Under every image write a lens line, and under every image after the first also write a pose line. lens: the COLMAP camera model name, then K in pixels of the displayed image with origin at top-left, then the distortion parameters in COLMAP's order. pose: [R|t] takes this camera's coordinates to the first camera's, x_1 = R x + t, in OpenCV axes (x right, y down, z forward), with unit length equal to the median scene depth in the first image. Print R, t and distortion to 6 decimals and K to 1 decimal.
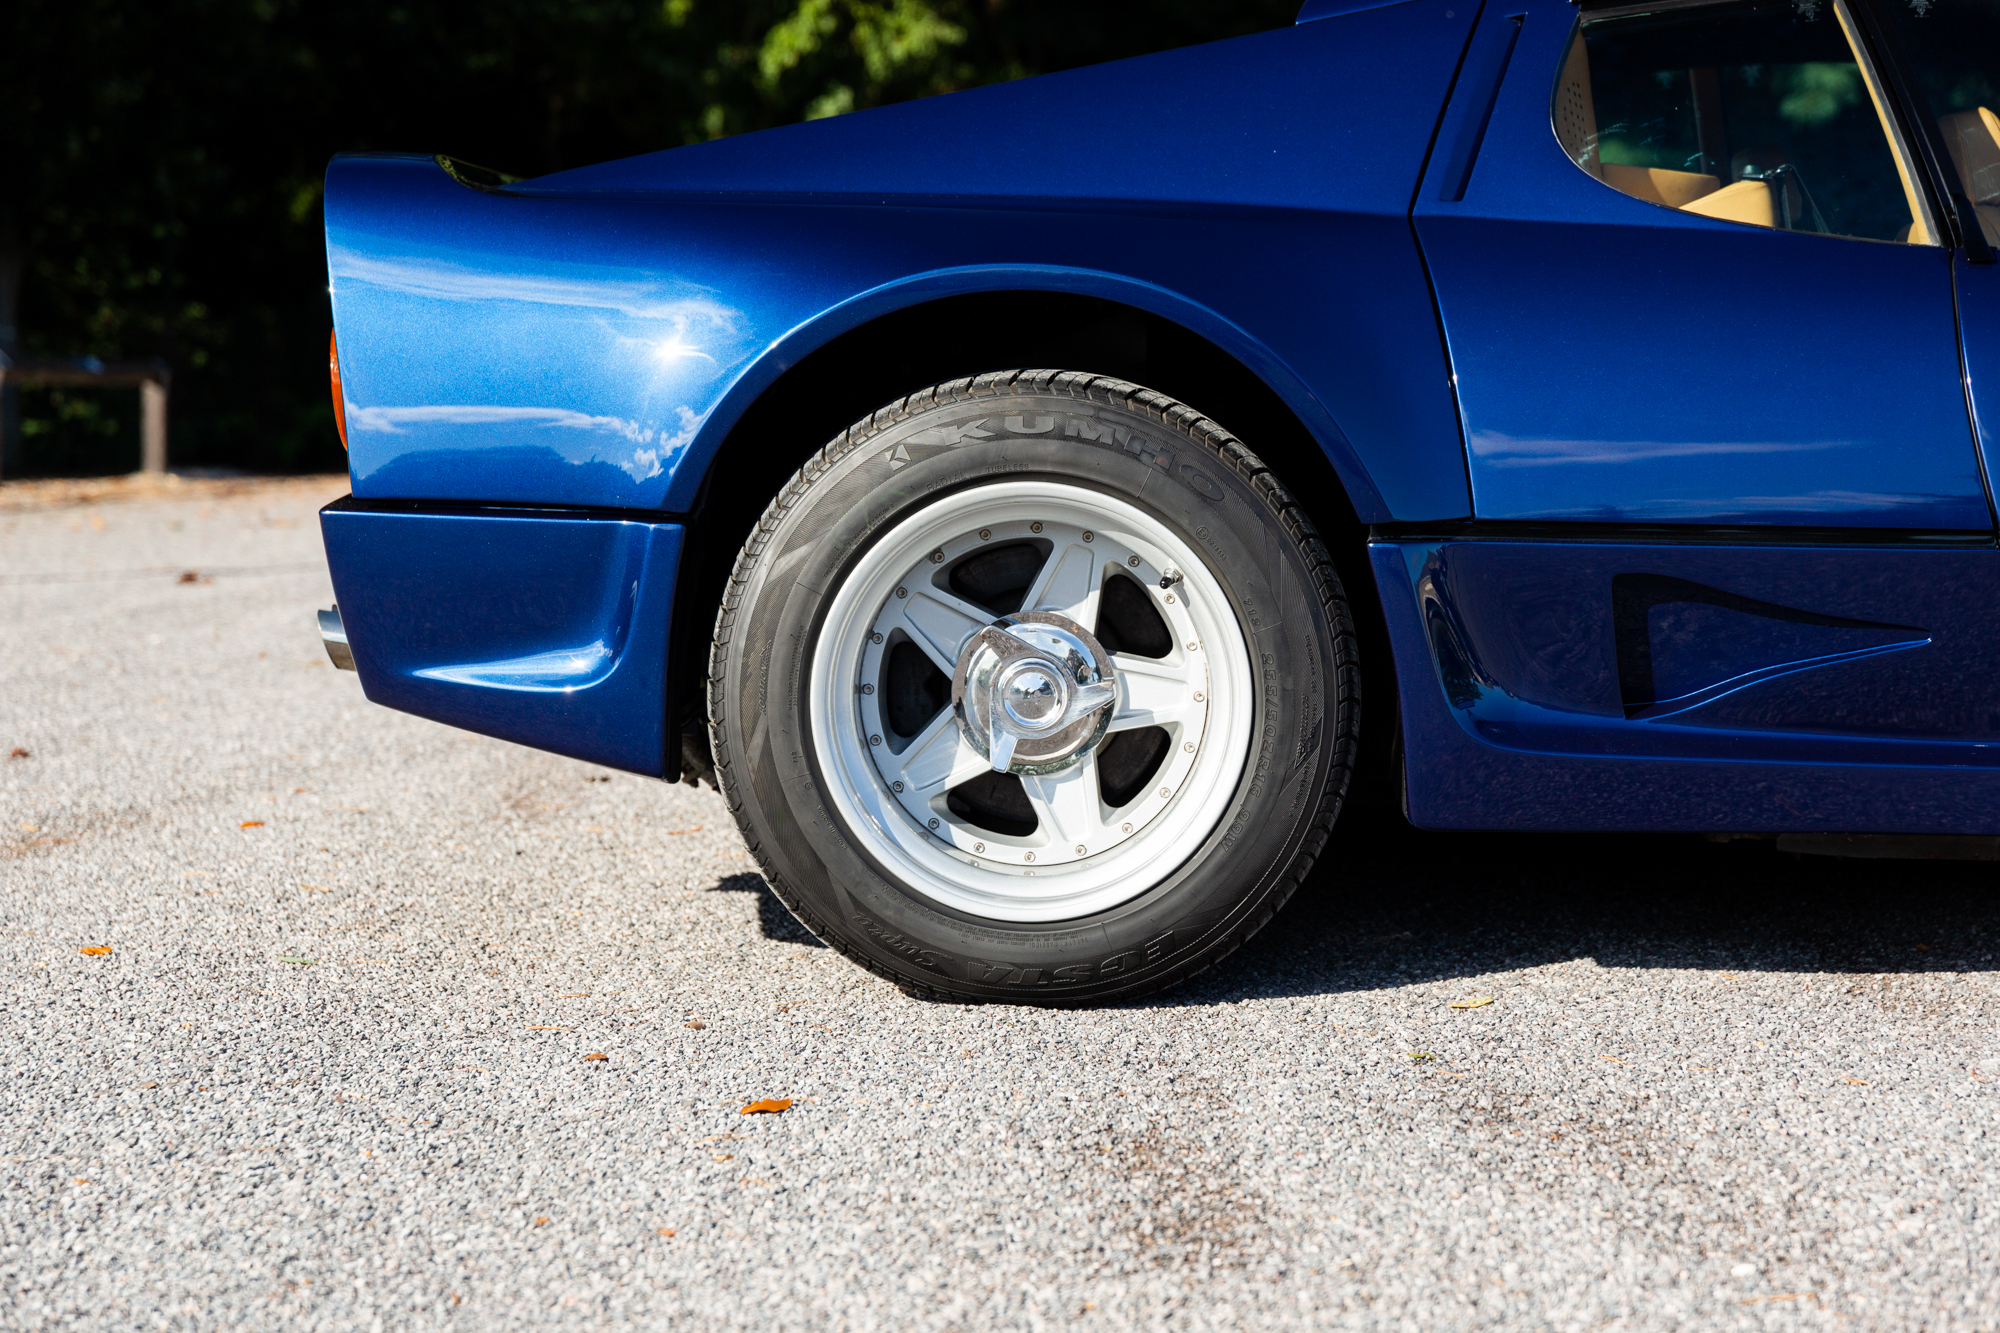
lens RADIAL K [[3818.9, 0, 1030.6], [0, 3818.9, 659.9], [0, 0, 1]] dist [0.024572, 0.093452]
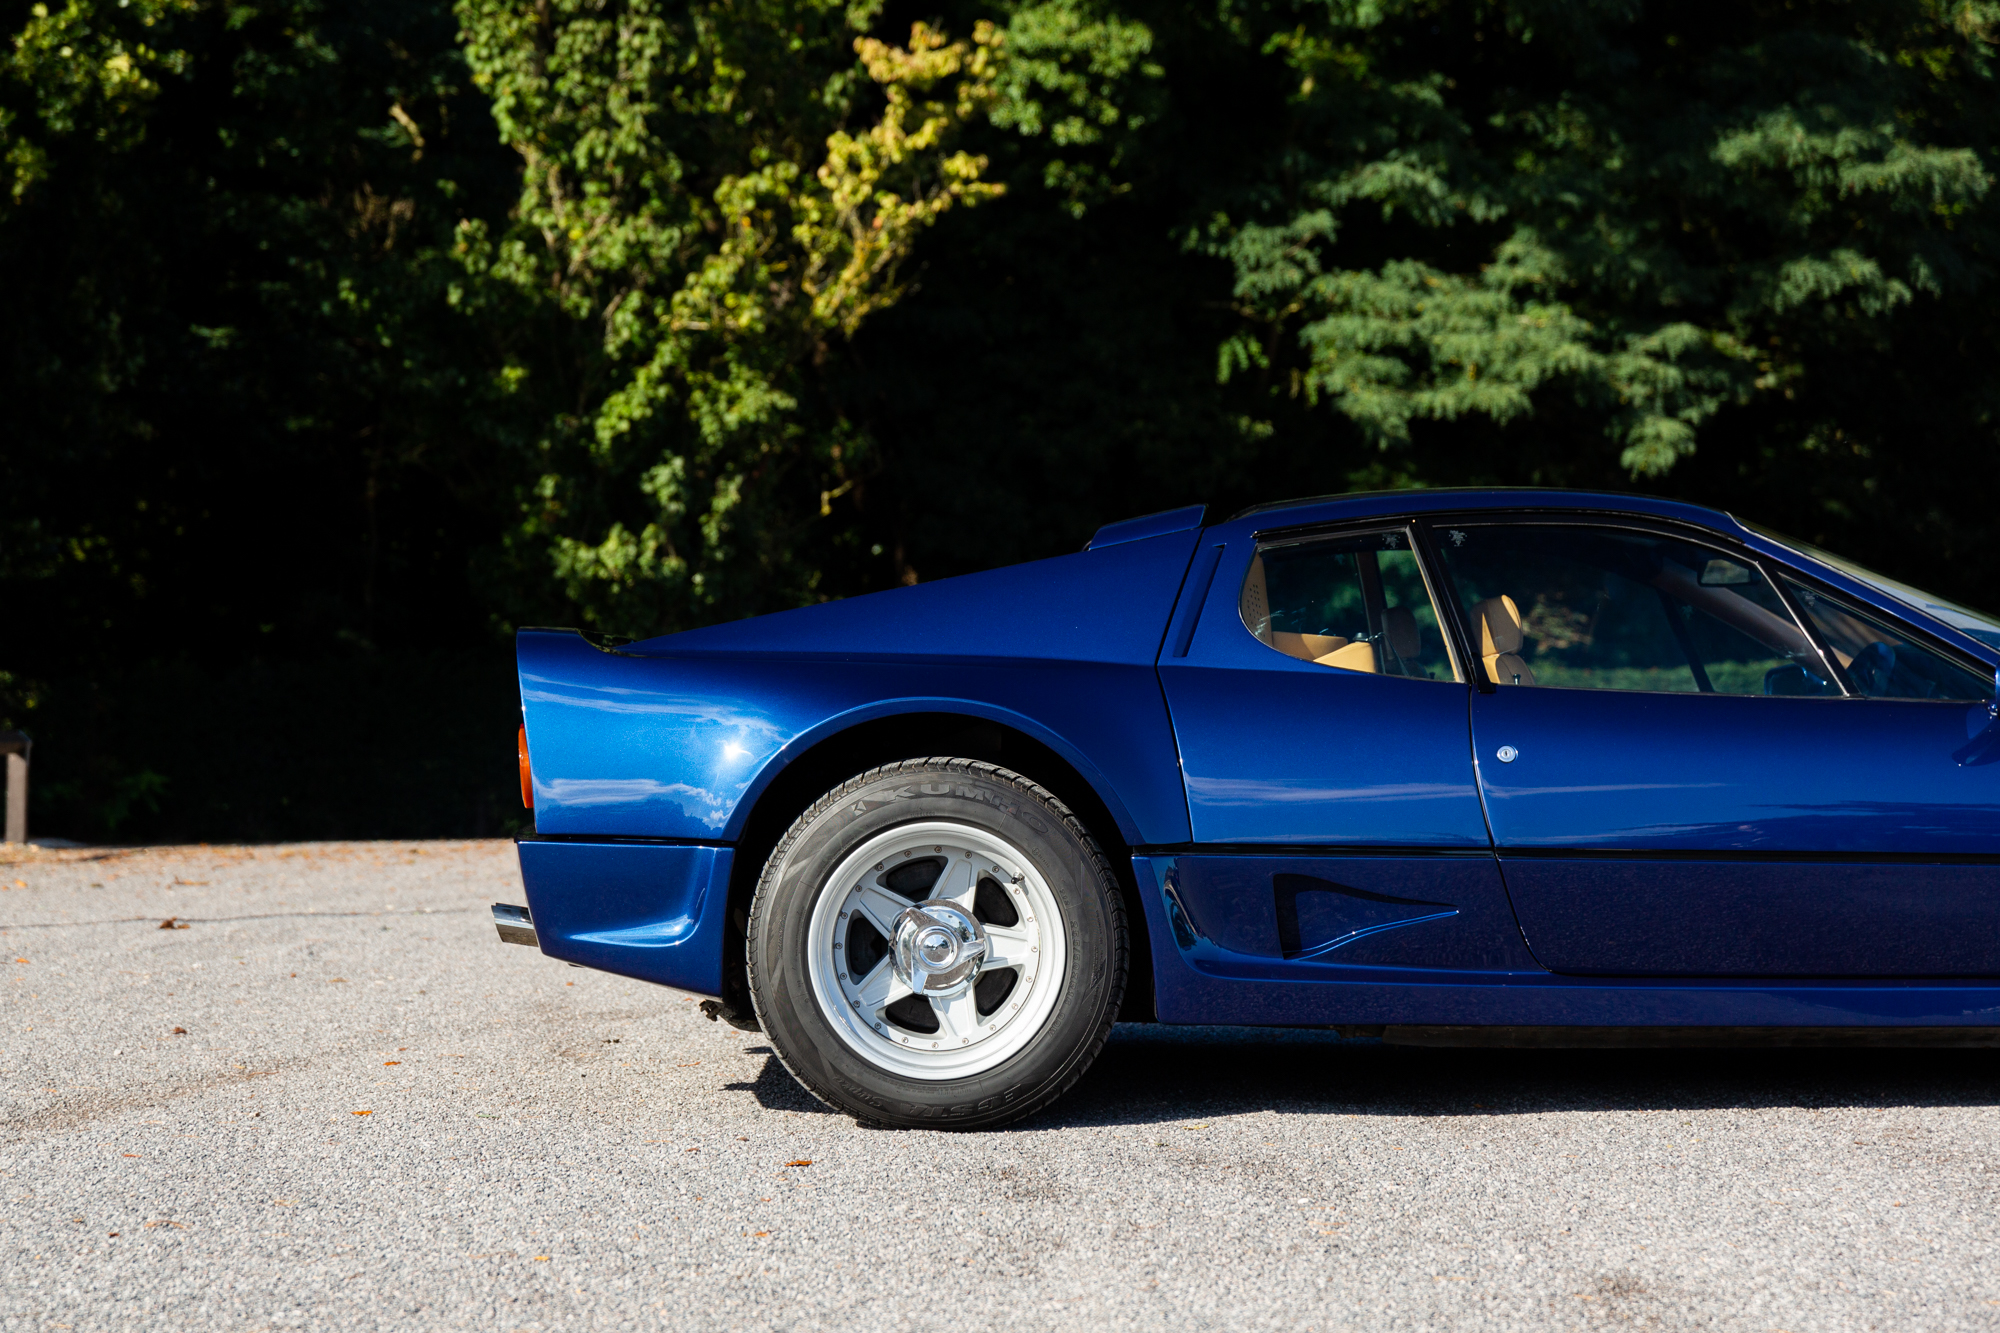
lens RADIAL K [[4246.4, 0, 1002.1], [0, 4246.4, 591.0], [0, 0, 1]] dist [0.064622, 0.622069]
pose [[0.999323, -0.002704, 0.036680, -0.039662], [0.006642, 0.994163, -0.107688, 0.055476], [-0.036175, 0.107859, 0.993508, -0.904180]]
